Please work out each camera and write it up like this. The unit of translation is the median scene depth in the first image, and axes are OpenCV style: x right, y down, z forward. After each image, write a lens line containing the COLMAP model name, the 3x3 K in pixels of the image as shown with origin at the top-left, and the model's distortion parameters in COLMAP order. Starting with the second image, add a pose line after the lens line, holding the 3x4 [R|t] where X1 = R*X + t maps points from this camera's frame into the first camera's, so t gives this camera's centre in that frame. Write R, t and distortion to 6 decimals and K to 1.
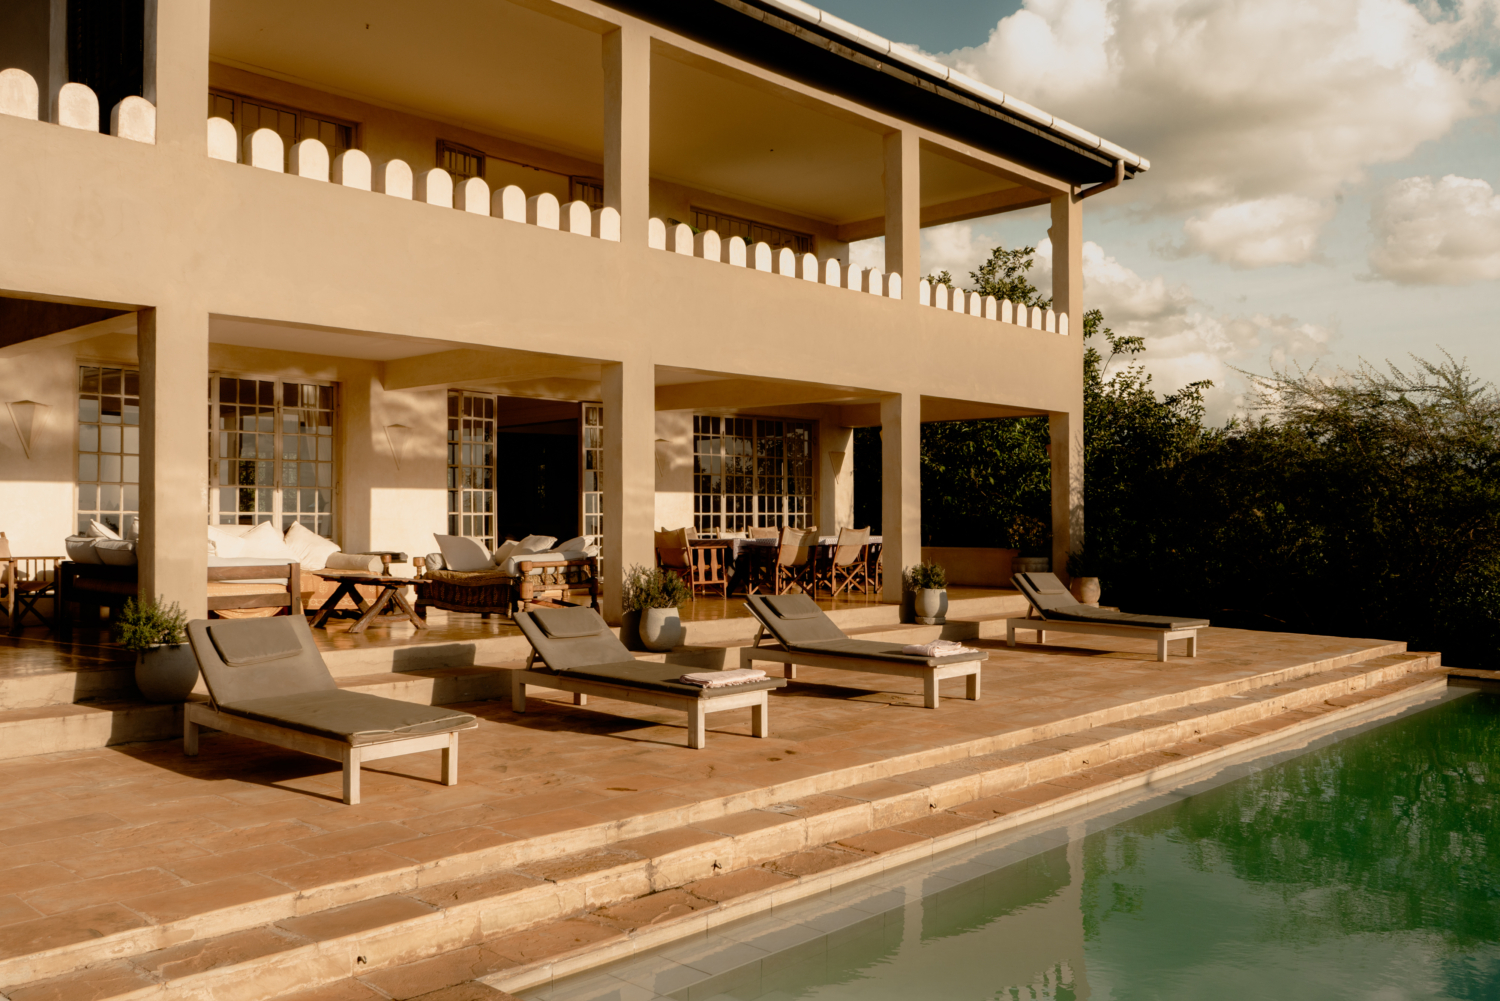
lens RADIAL K [[1254.5, 0, 748.9], [0, 1254.5, 559.6], [0, 0, 1]] dist [0.000760, -0.003113]
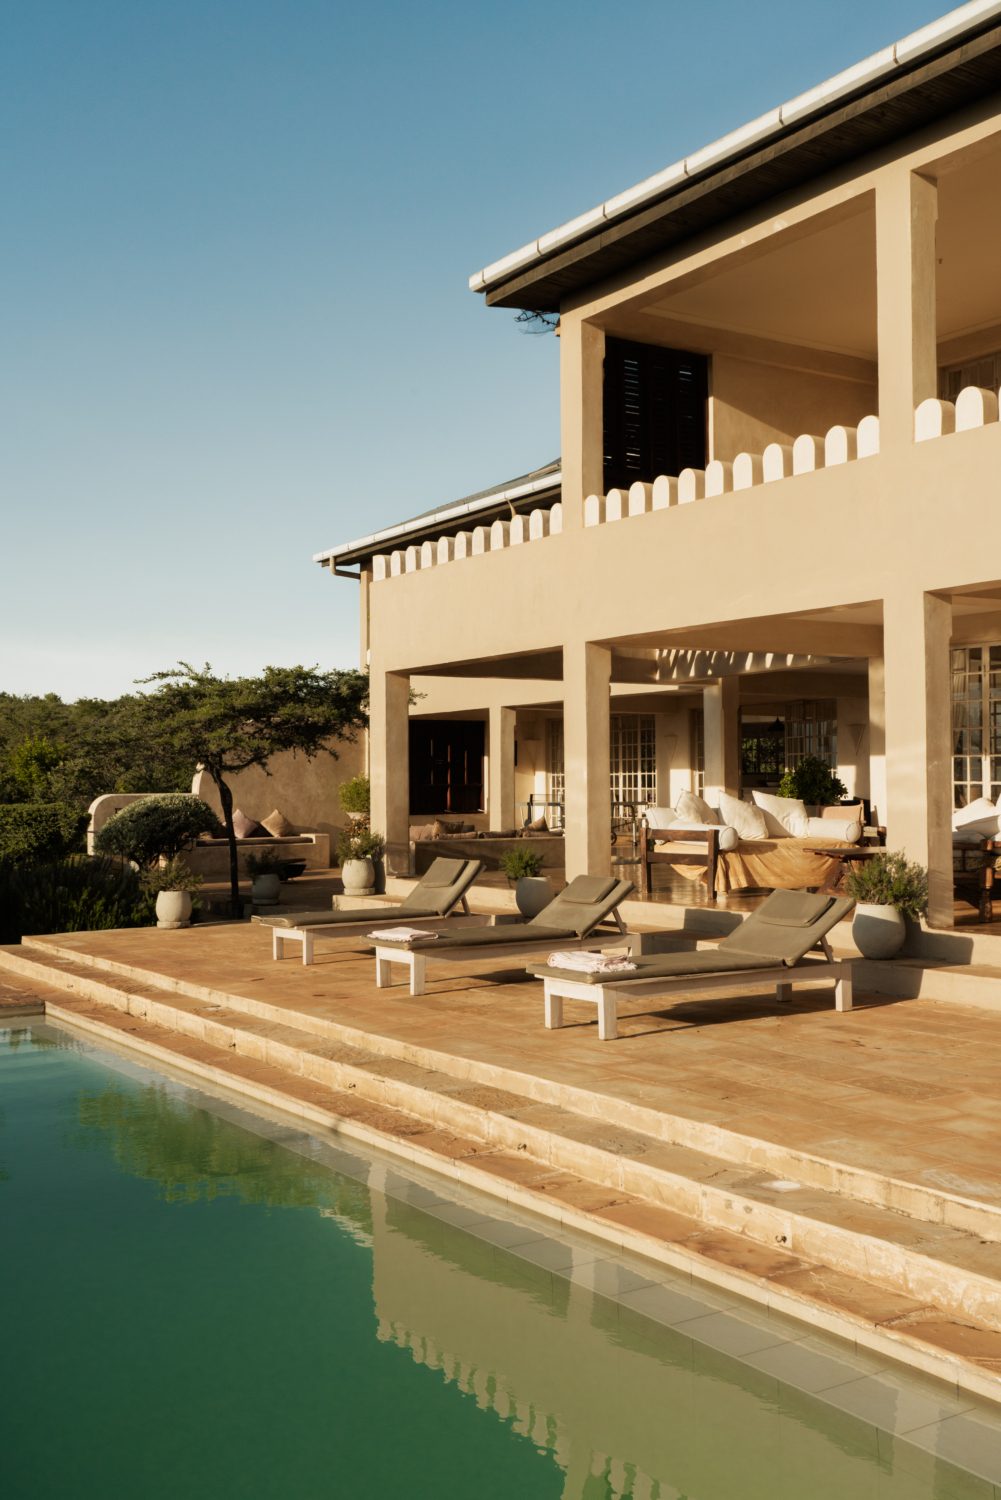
lens RADIAL K [[1503.9, 0, 500.5], [0, 1503.9, 750.0], [0, 0, 1]] dist [0.109585, 0.004268]
pose [[-0.229302, -0.023689, -0.973067, 0.960549], [-0.023655, 0.999544, -0.018759, -0.036200], [0.973068, 0.018717, -0.229758, 1.038779]]
